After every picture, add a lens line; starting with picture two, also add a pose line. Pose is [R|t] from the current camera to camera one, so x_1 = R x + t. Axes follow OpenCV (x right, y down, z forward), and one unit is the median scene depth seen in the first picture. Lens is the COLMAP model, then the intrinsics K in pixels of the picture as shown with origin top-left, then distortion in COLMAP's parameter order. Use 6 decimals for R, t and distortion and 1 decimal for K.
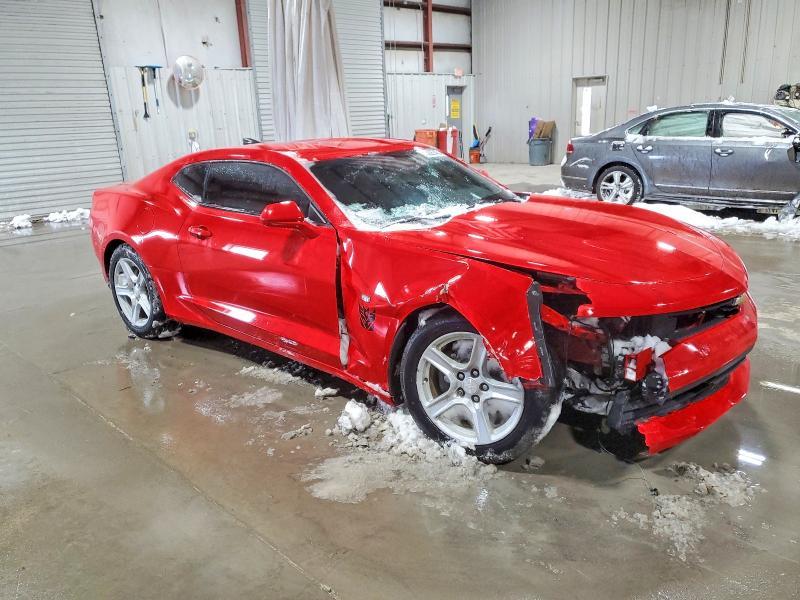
lens RADIAL K [[636.3, 0, 402.5], [0, 636.3, 293.0], [0, 0, 1]] dist [0.007732, 0.012533]
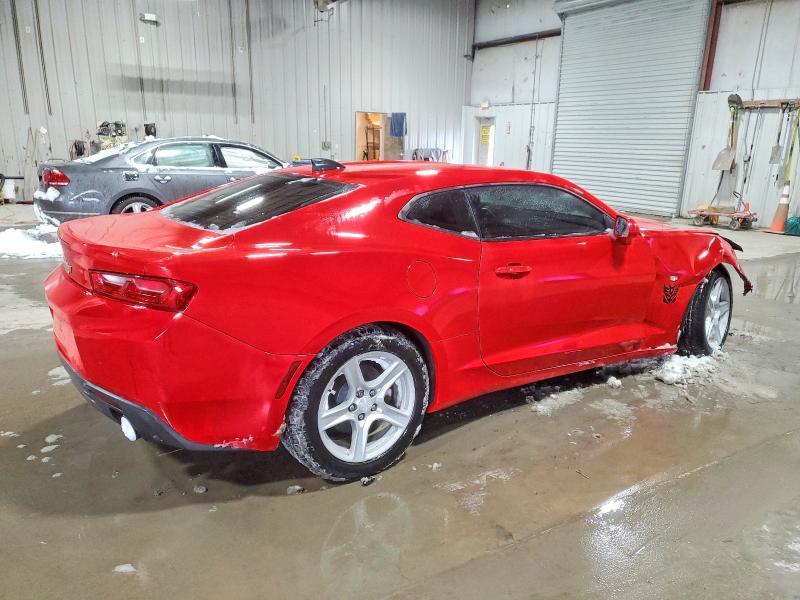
lens RADIAL K [[636.3, 0, 402.4], [0, 636.3, 307.7], [0, 0, 1]] dist [0.007732, 0.012533]
pose [[0.227170, -0.201126, 0.952860, -0.554314], [0.231715, 0.961504, 0.147708, -0.099177], [-0.945887, 0.187237, 0.265029, 0.449077]]
